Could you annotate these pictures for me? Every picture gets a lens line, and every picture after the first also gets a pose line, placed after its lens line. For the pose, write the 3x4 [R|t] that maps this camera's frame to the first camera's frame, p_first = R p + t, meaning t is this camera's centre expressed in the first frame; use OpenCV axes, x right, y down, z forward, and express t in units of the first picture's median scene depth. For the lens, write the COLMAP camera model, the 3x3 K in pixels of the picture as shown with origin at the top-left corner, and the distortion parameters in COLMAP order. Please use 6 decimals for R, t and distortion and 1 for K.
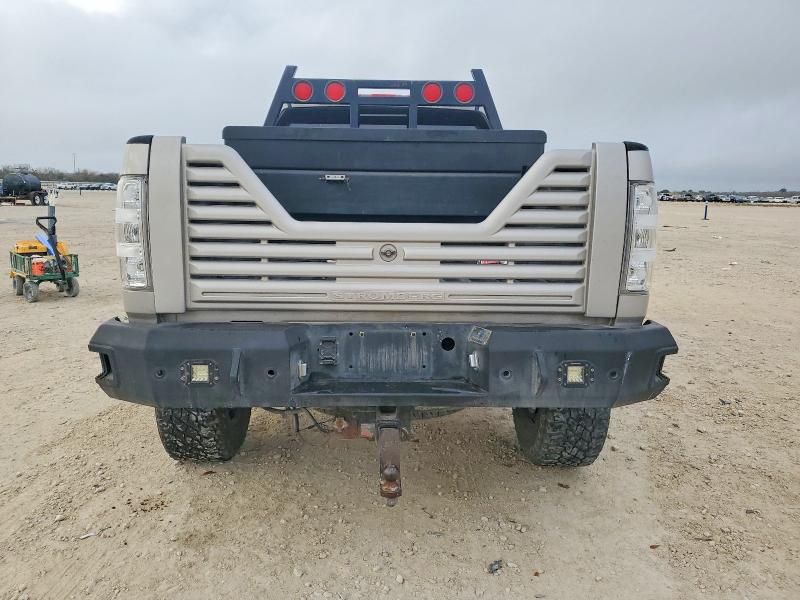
lens RADIAL K [[620.3, 0, 400.0], [0, 620.3, 300.0], [0, 0, 1]] dist [0.001700, -0.000066]
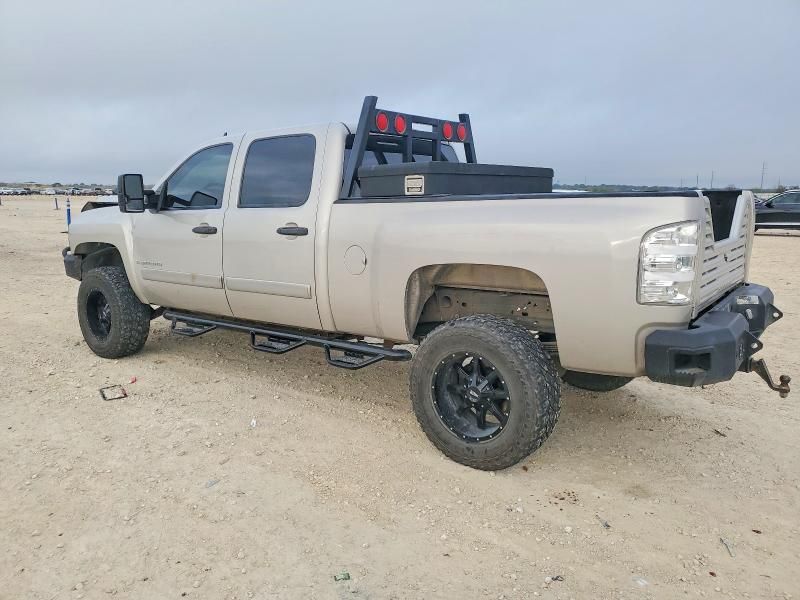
lens RADIAL K [[620.3, 0, 400.0], [0, 620.3, 300.0], [0, 0, 1]] dist [0.001700, -0.000066]
pose [[0.632494, -0.145907, 0.760698, -0.980869], [0.139314, 0.987511, 0.073576, -0.112139], [-0.761933, 0.059439, 0.644922, 0.317531]]
